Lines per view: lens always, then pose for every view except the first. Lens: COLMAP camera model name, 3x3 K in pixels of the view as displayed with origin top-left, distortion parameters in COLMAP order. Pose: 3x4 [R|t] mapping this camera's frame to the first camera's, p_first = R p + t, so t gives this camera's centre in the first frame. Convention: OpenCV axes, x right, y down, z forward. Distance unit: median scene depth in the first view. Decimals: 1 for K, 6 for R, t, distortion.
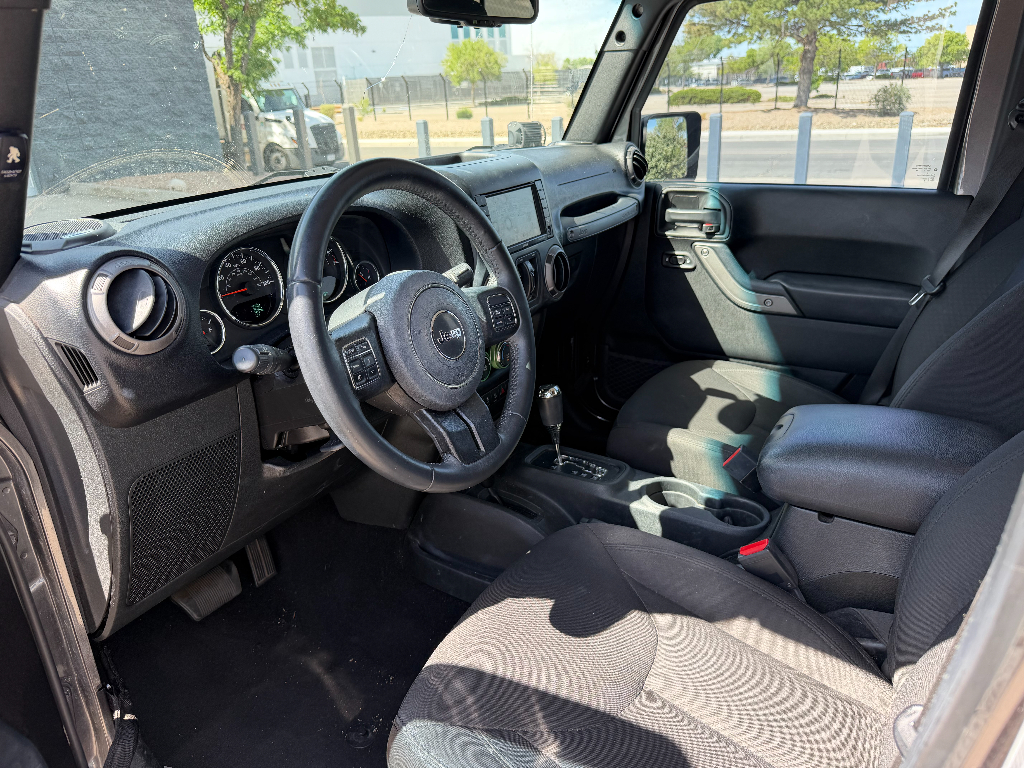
lens RADIAL K [[739.1, 0, 501.7], [0, 739.1, 378.4], [0, 0, 1]] dist [0.055528, -0.050426]
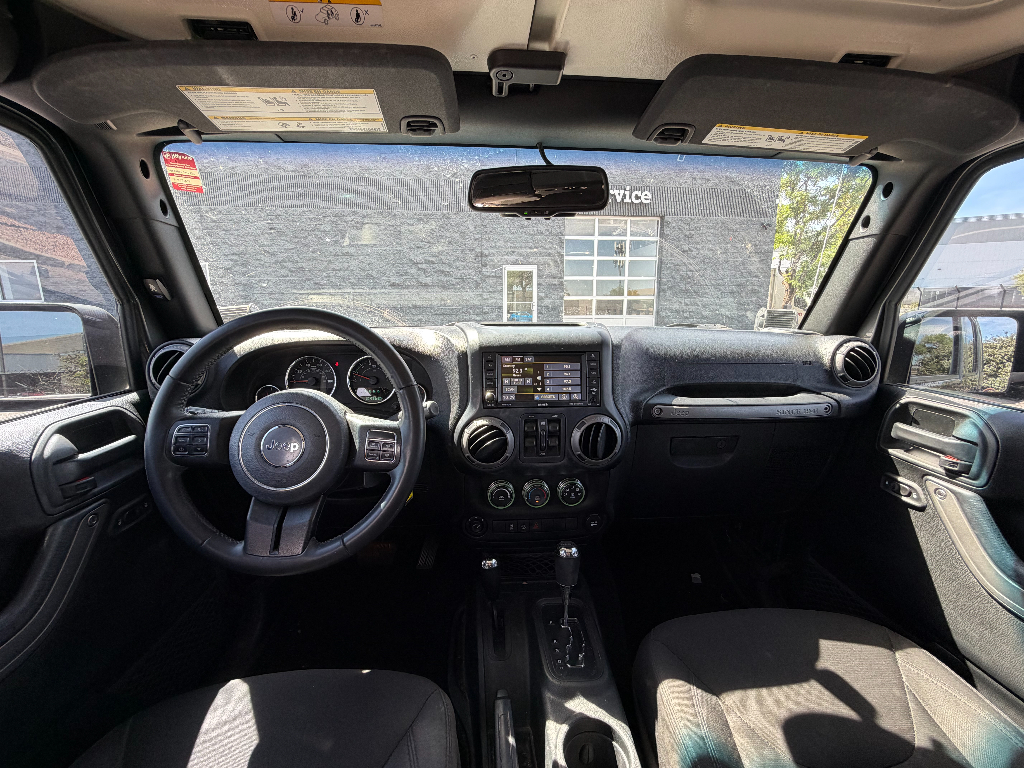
lens RADIAL K [[412.6, 0, 511.4], [0, 412.6, 382.0], [0, 0, 1]] dist [0.010471, -0.000021]
pose [[0.586609, 0.208000, -0.782704, 0.326946], [-0.323012, 0.946348, 0.009401, -0.143005], [0.742667, 0.247308, 0.622323, 0.415019]]
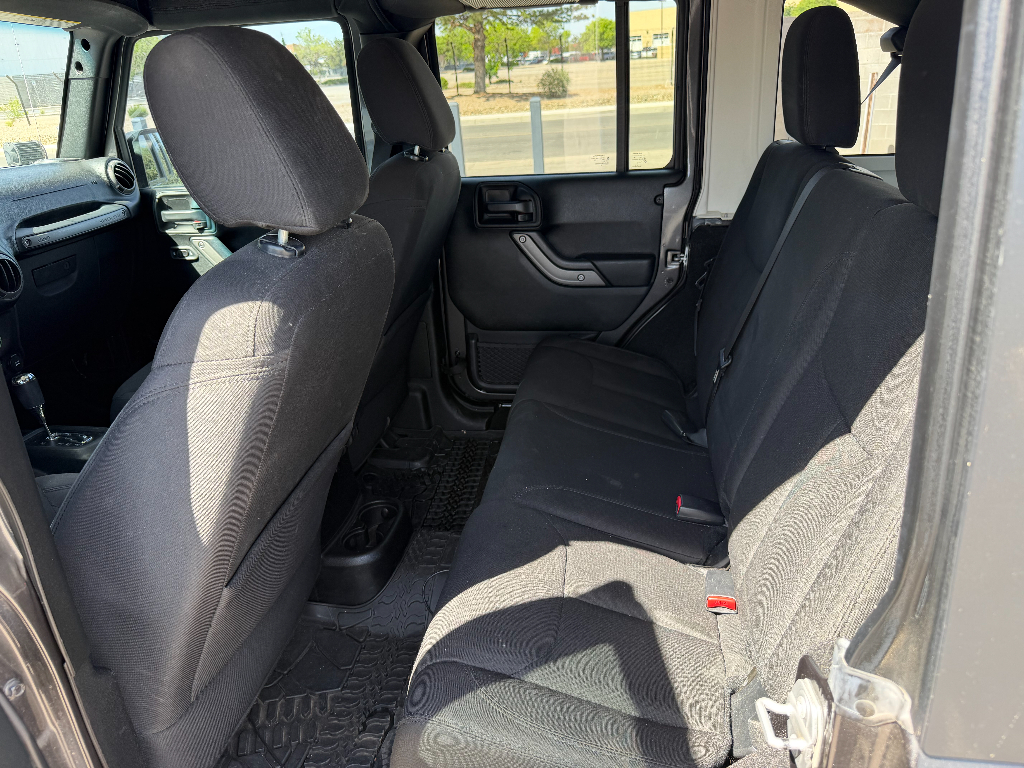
lens RADIAL K [[739.1, 0, 501.7], [0, 739.1, 378.4], [0, 0, 1]] dist [0.055528, -0.050426]
pose [[0.929049, -0.165777, 0.330734, 0.292898], [0.161499, 0.986038, 0.040583, 0.071730], [-0.332844, 0.015710, 0.942851, -0.288941]]
